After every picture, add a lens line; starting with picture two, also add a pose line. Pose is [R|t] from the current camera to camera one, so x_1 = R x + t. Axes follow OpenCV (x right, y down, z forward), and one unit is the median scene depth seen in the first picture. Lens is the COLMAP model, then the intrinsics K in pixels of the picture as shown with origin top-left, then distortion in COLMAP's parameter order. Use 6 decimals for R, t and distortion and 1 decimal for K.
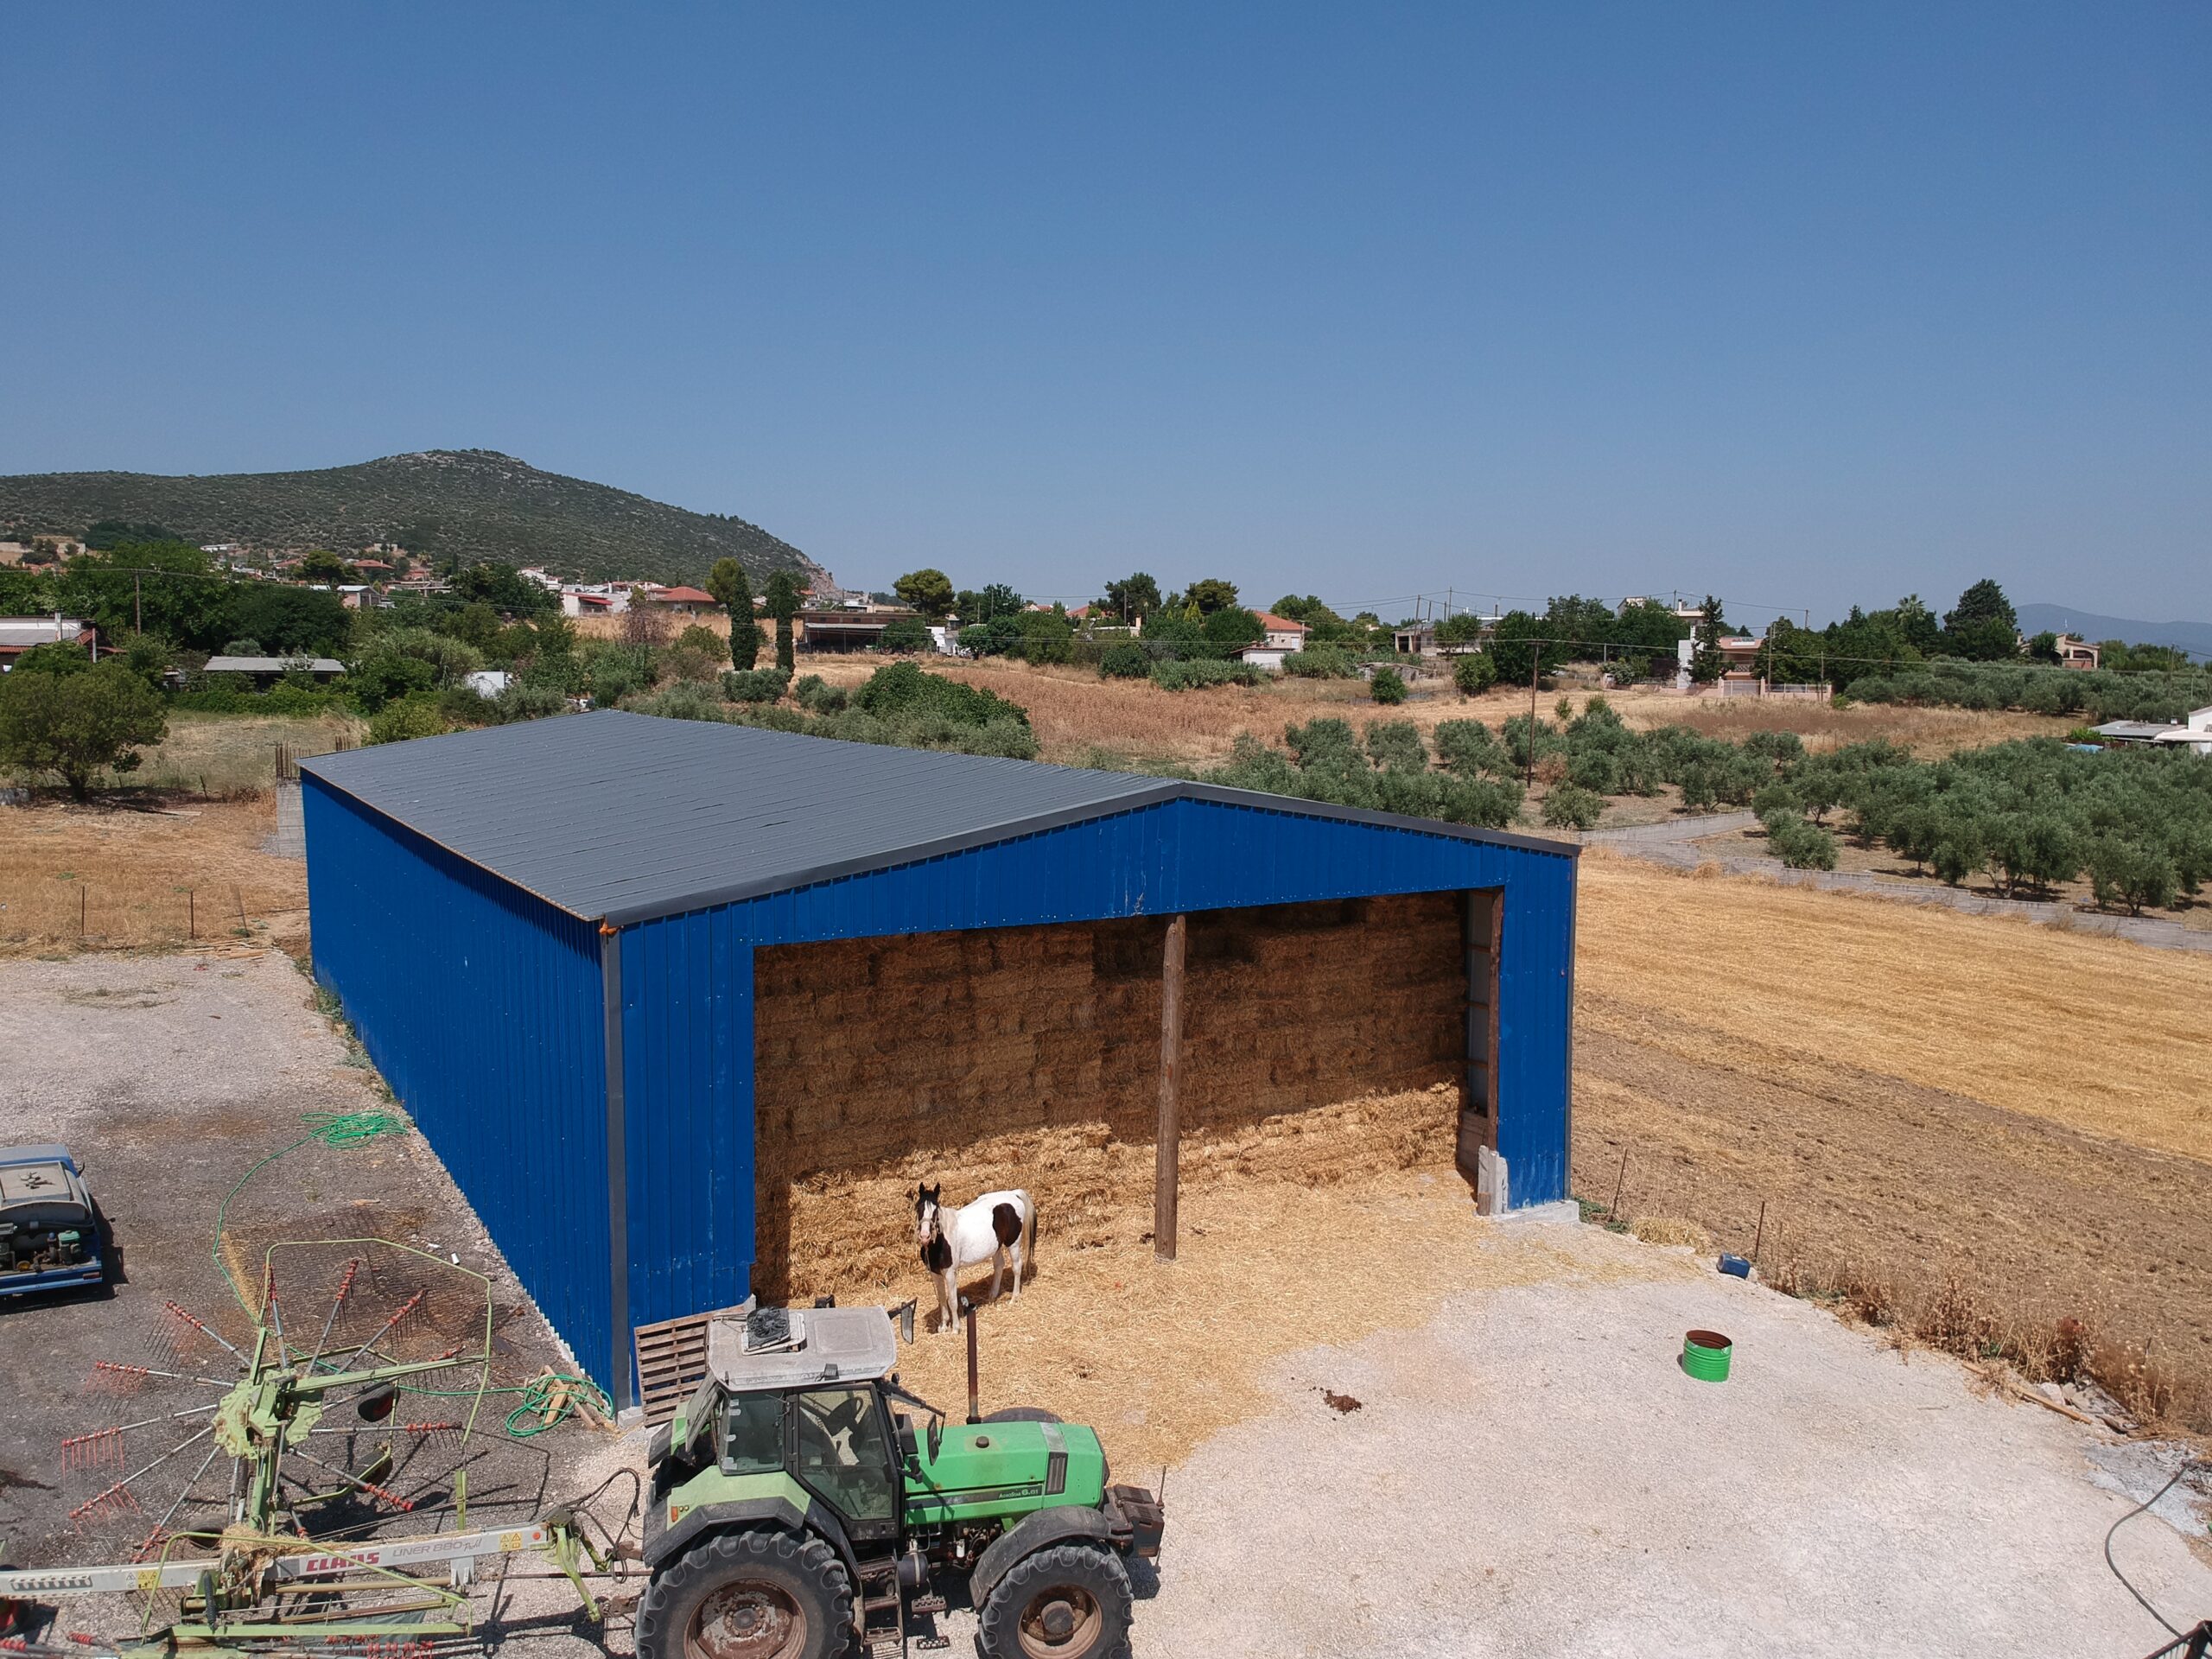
lens RADIAL K [[1612.0, 0, 1097.5], [0, 1612.0, 830.4], [0, 0, 1]] dist [0.143758, -0.290325]
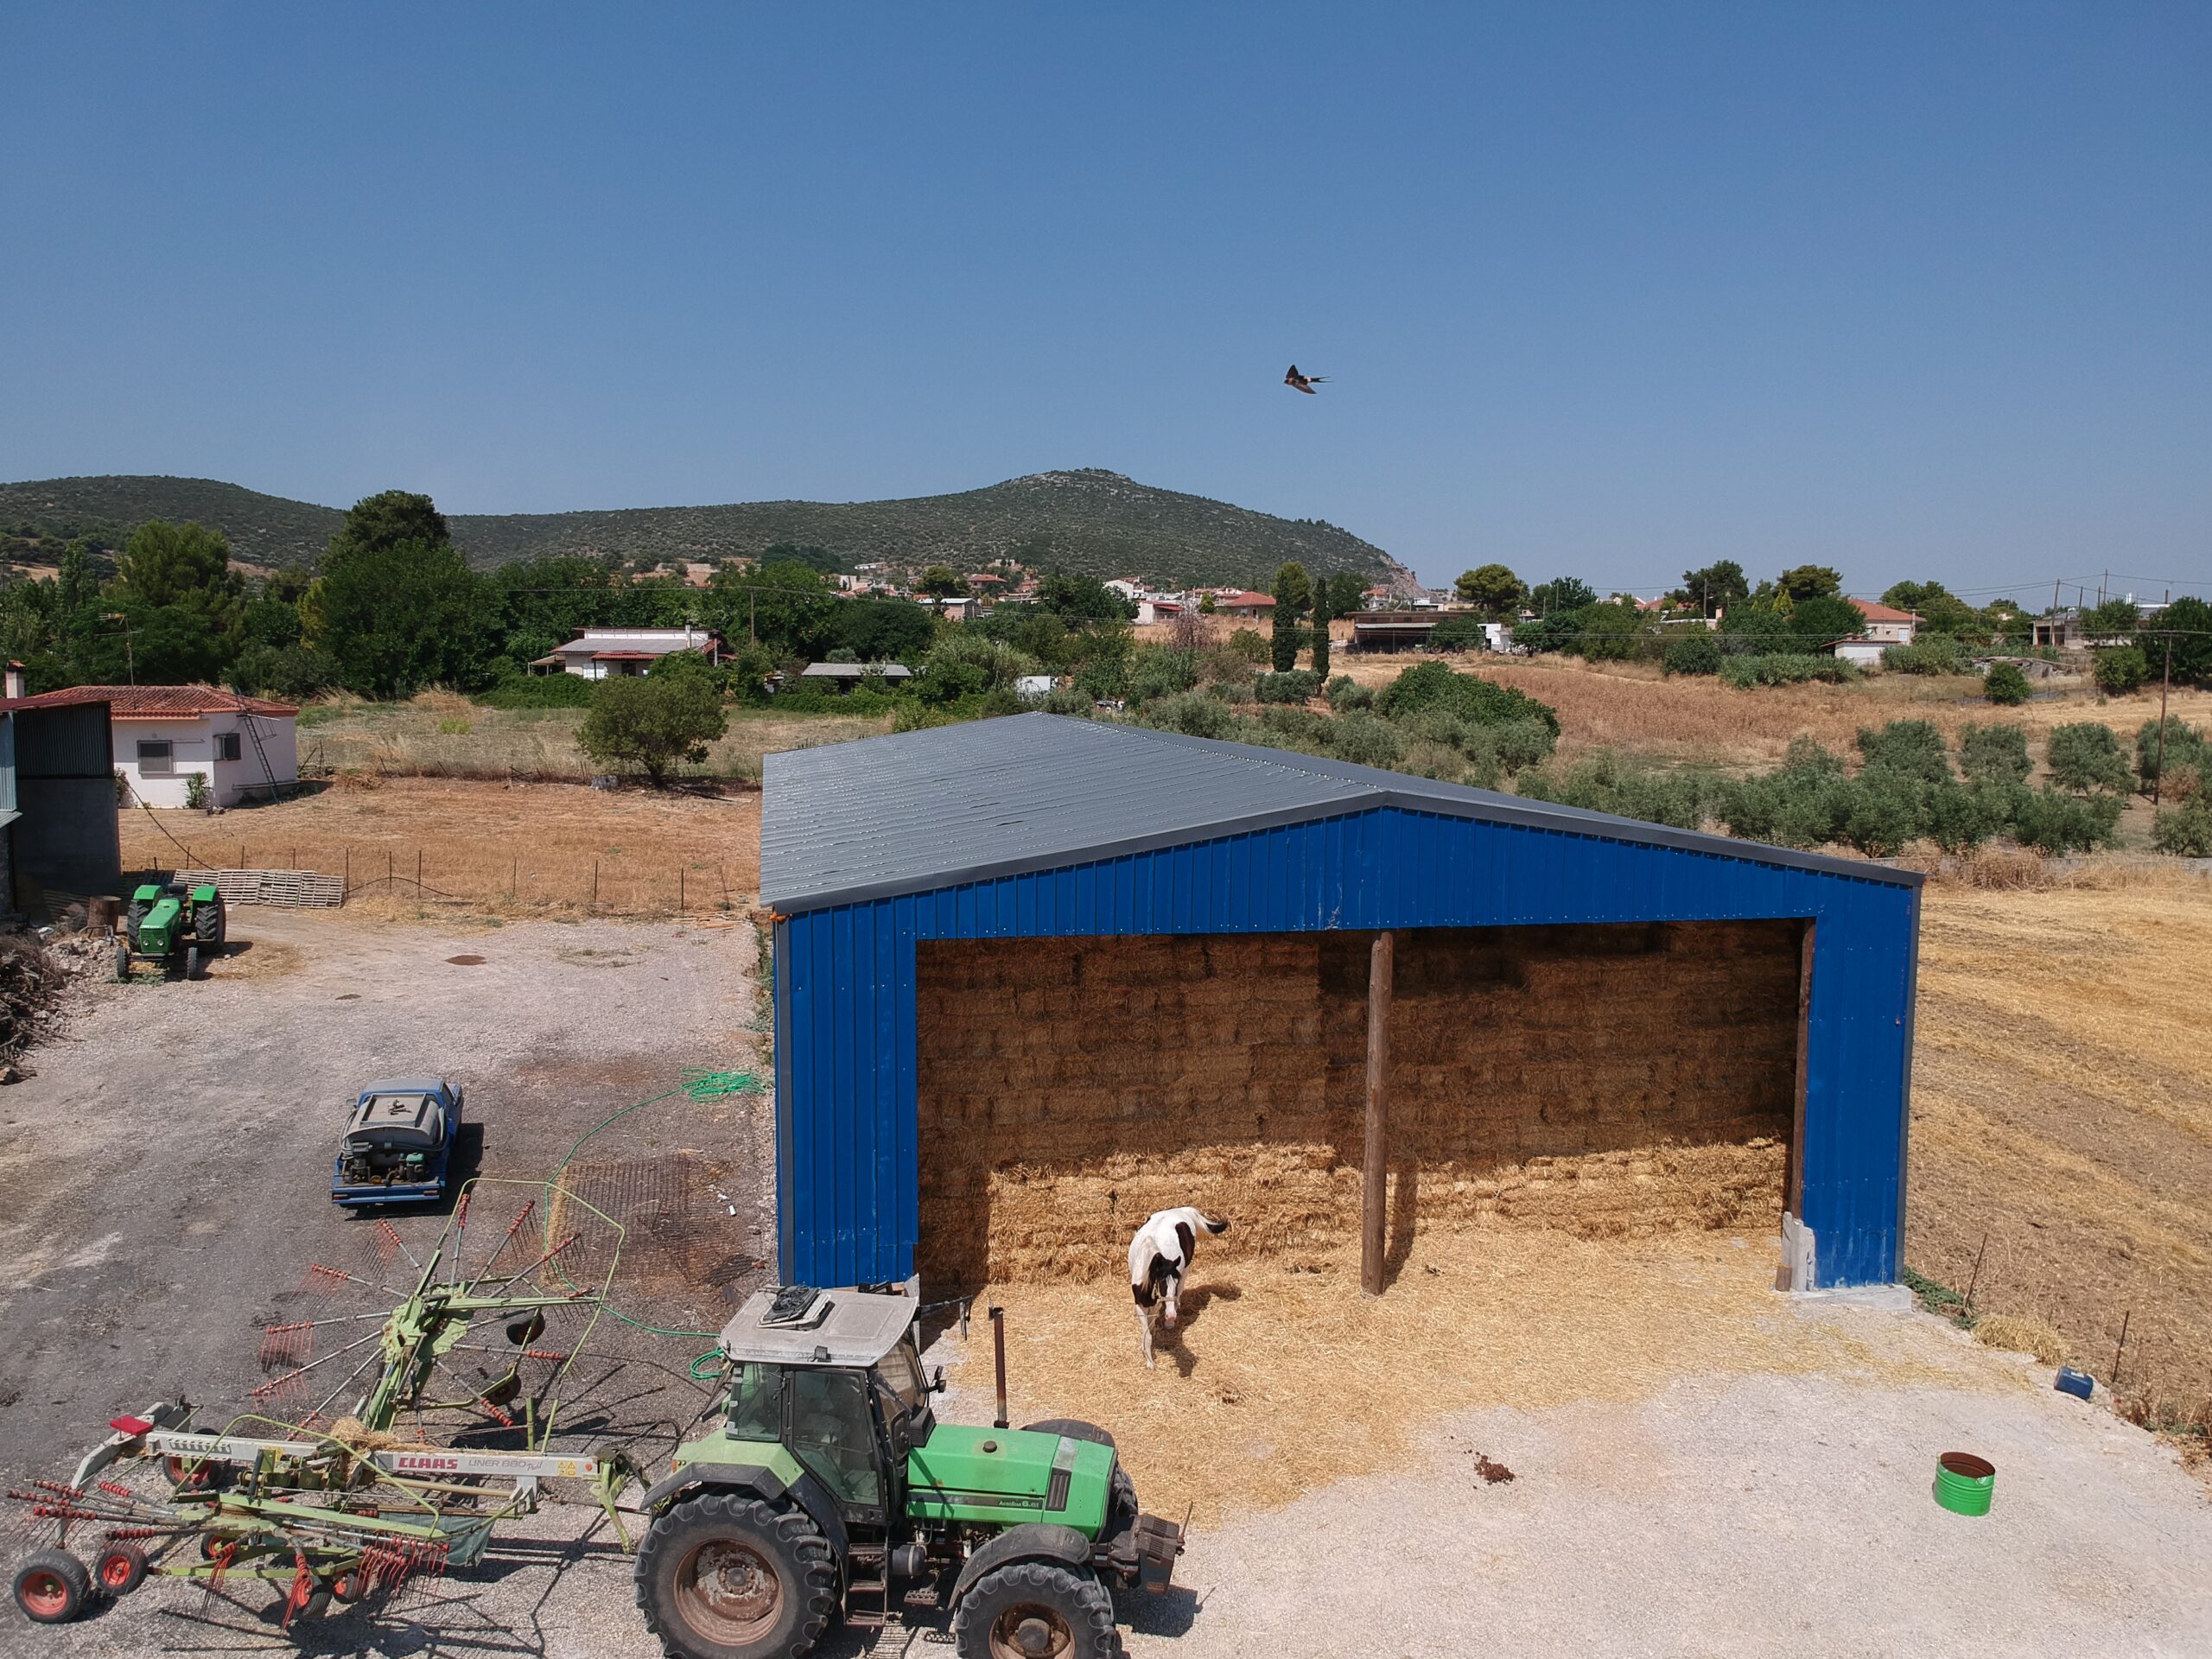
lens RADIAL K [[1612.0, 0, 1097.5], [0, 1612.0, 830.4], [0, 0, 1]] dist [0.143758, -0.290325]
pose [[0.938428, 0.028795, -0.344273, 0.183664], [-0.028786, 0.999572, 0.005139, -0.005552], [0.344274, 0.005087, 0.938855, 0.046105]]
